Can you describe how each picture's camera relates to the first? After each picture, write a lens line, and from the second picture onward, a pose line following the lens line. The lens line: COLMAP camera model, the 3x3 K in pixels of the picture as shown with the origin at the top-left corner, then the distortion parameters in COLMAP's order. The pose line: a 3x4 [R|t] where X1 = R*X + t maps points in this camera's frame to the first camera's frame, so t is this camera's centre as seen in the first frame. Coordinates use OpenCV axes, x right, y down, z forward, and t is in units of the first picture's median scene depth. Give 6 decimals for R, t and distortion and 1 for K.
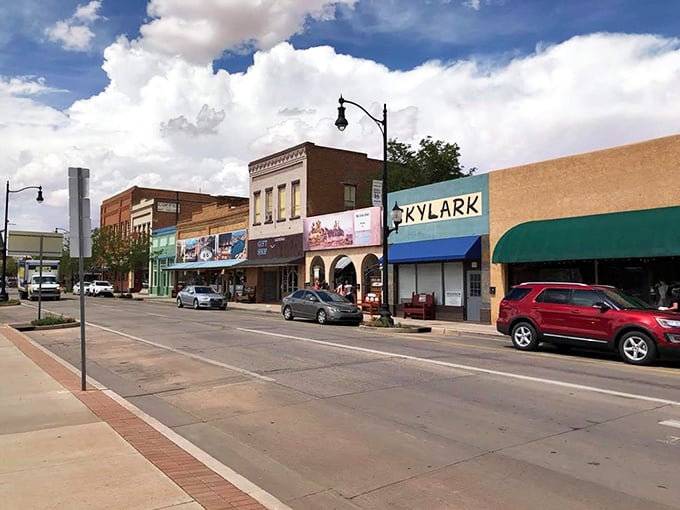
lens RADIAL K [[546.3, 0, 338.6], [0, 546.3, 255.7], [0, 0, 1]] dist [0.010386, -0.018120]
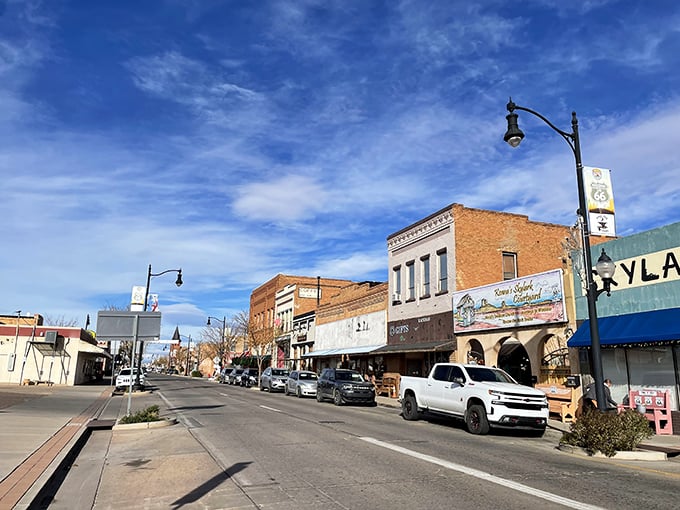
lens RADIAL K [[546.3, 0, 339.9], [0, 546.3, 258.2], [0, 0, 1]] dist [0.010386, -0.018120]
pose [[0.967120, -0.036730, -0.251653, -0.028258], [-0.002889, 0.987866, -0.155283, 0.011841], [0.254303, 0.150904, 0.955279, 0.235795]]
